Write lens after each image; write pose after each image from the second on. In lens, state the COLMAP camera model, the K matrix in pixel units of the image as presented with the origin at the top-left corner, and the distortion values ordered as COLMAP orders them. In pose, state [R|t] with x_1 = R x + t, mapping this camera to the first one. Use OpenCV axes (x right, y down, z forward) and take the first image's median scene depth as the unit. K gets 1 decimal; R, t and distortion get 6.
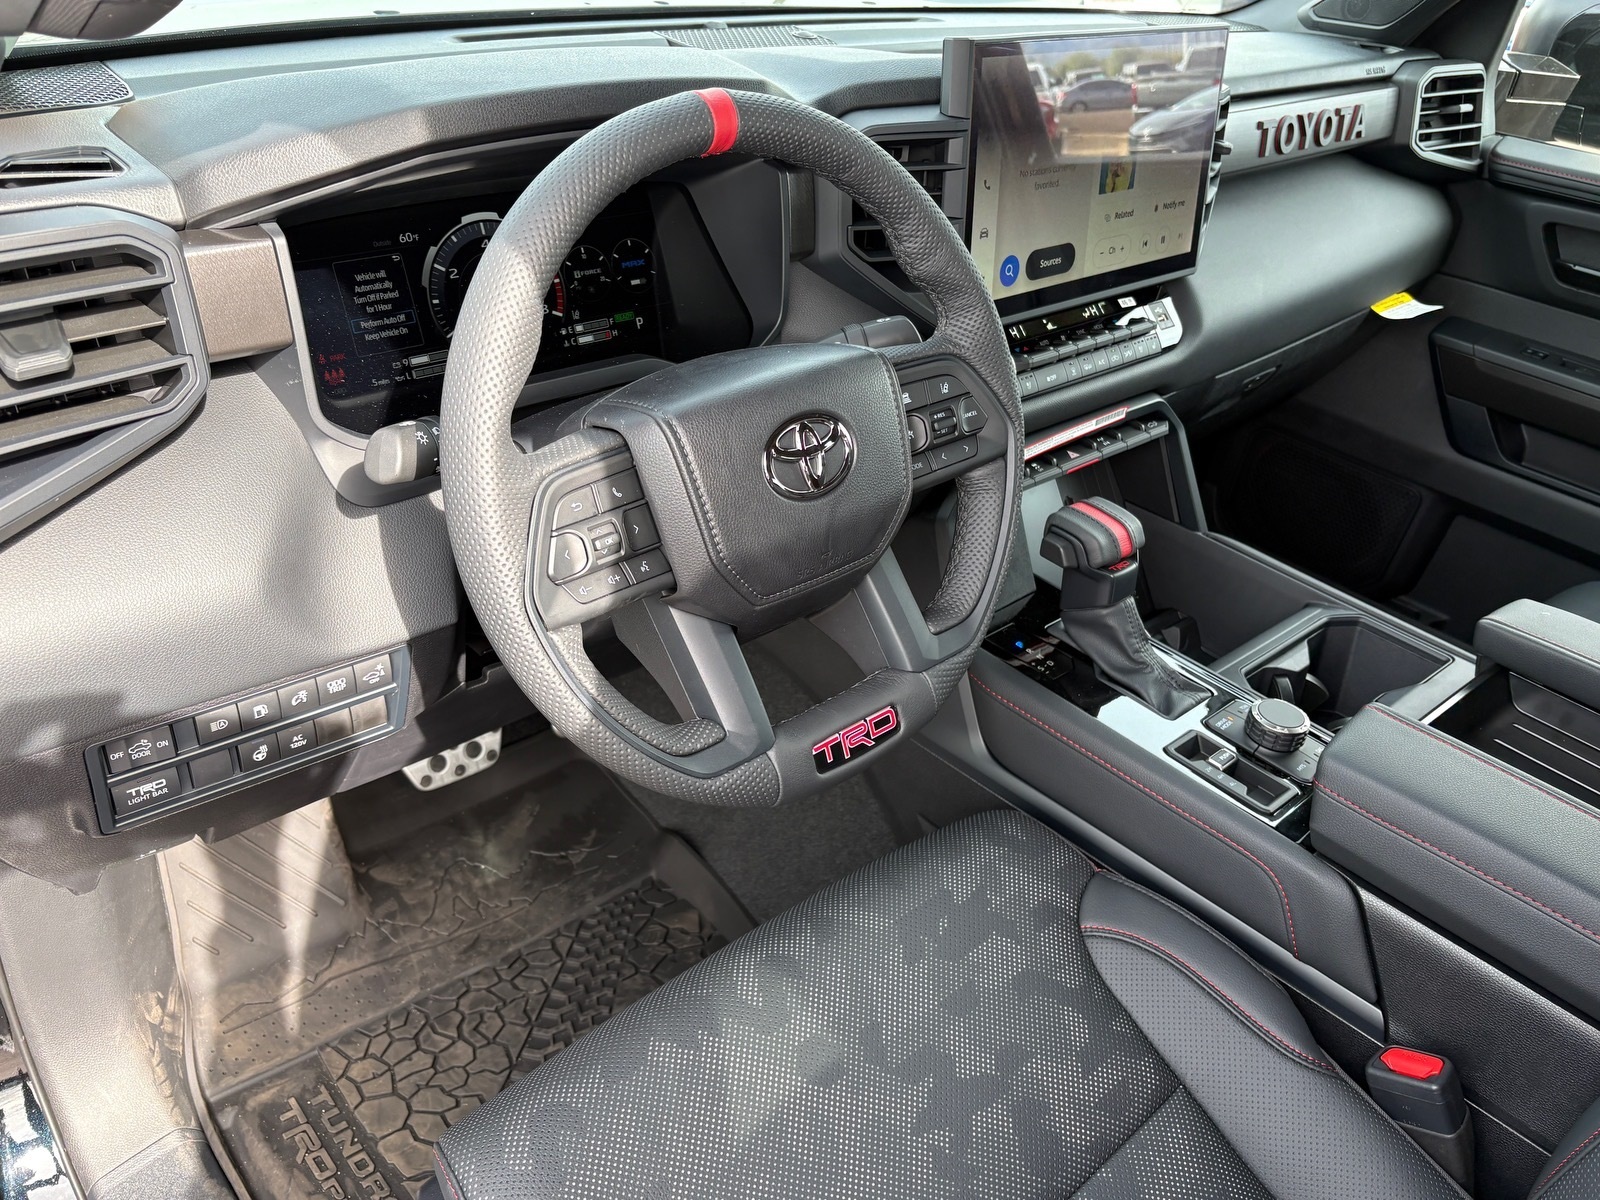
lens RADIAL K [[1270.1, 0, 800.0], [0, 1270.1, 600.0], [0, 0, 1]] dist [0.037561, -0.064063]
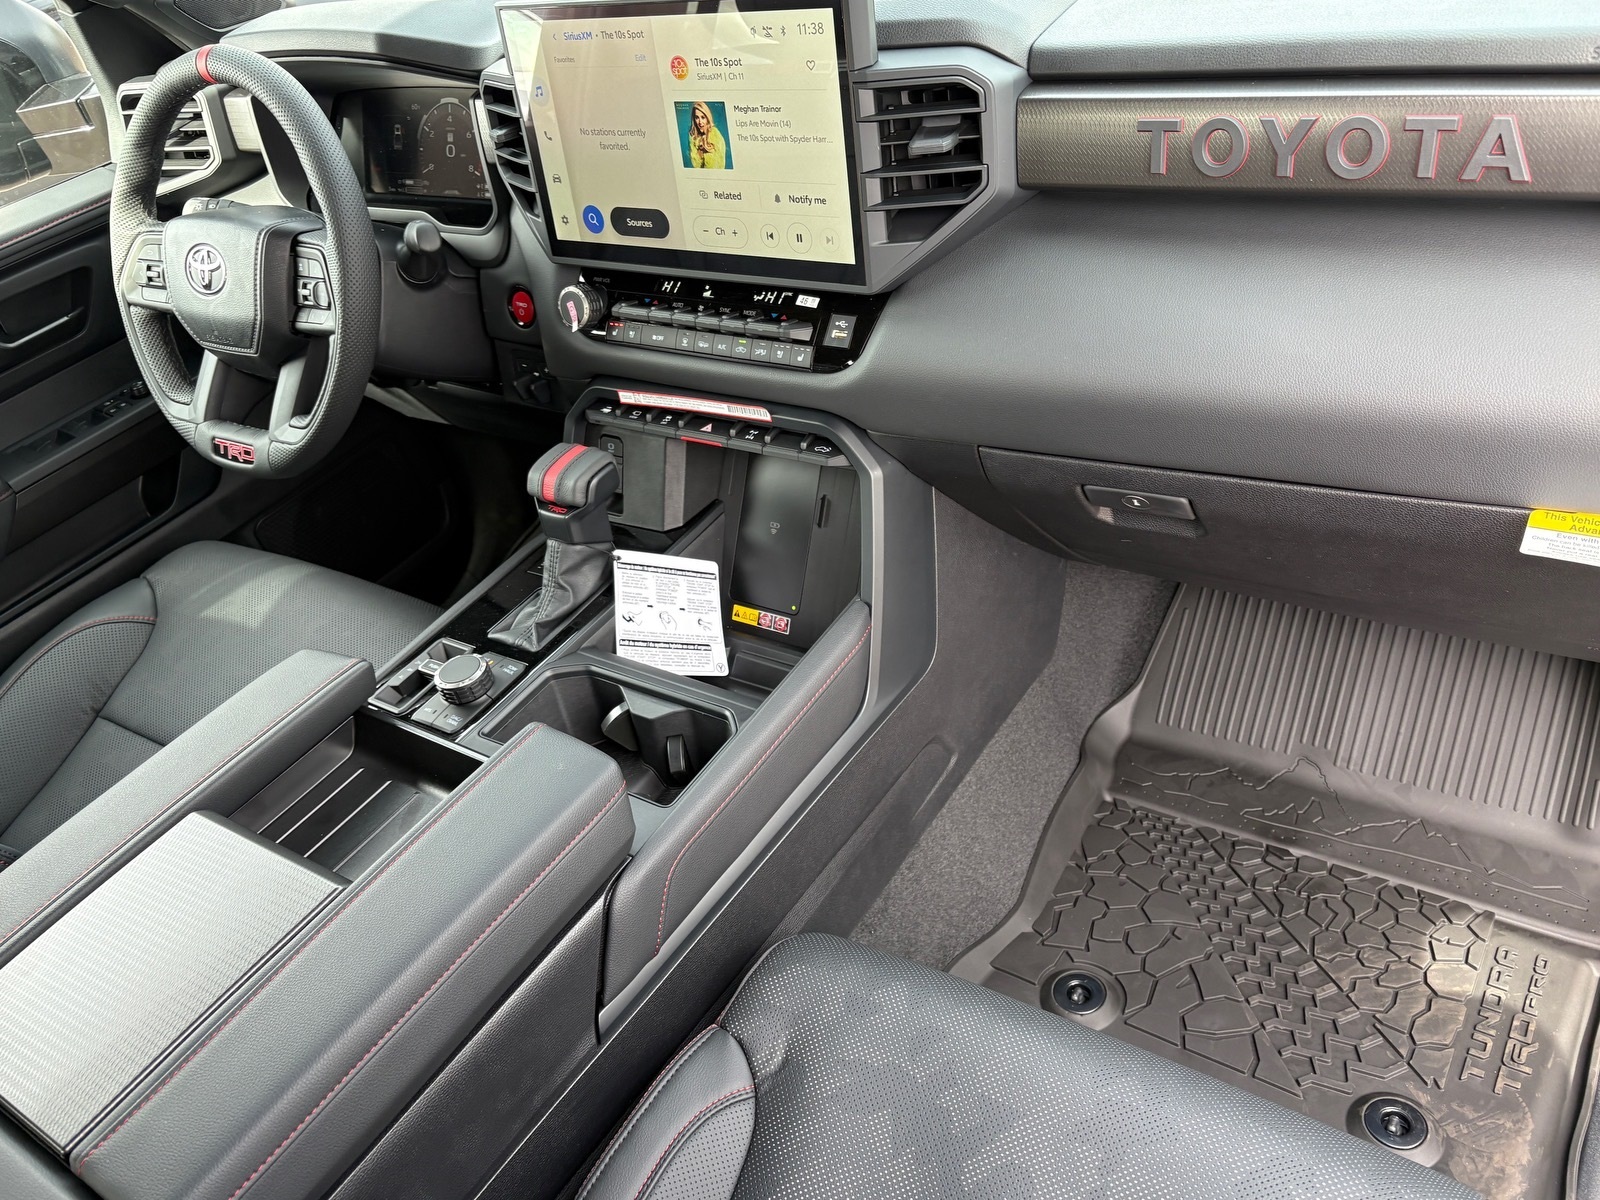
lens RADIAL K [[1270.1, 0, 800.0], [0, 1270.1, 600.0], [0, 0, 1]] dist [0.037561, -0.064063]
pose [[0.213076, 0.473643, -0.854553, 1.144705], [-0.330610, 0.857996, 0.393116, -0.415229], [0.919400, 0.198760, 0.339410, 0.766378]]
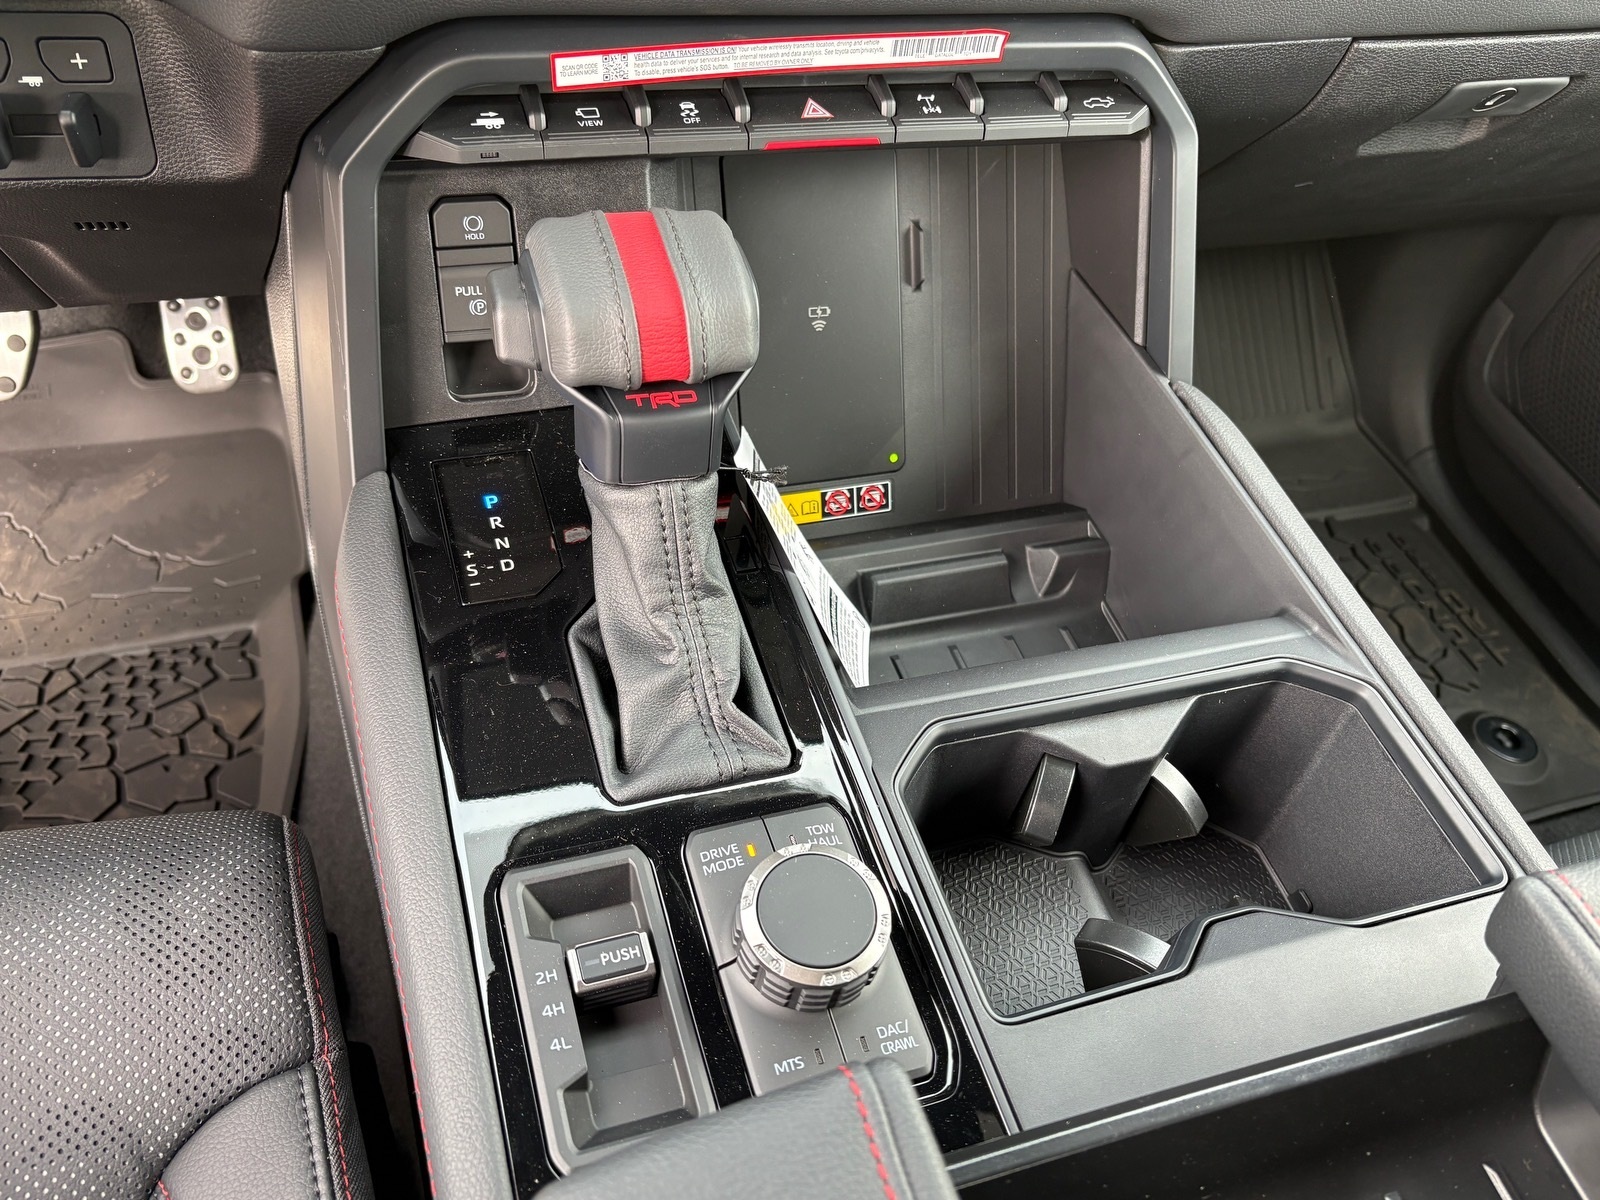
lens RADIAL K [[1270.1, 0, 800.0], [0, 1270.1, 600.0], [0, 0, 1]] dist [0.037561, -0.064063]
pose [[0.912880, 0.338938, -0.227533, 0.365700], [-0.268550, 0.918385, 0.290603, -0.088002], [0.307460, -0.204182, 0.929397, 0.575465]]
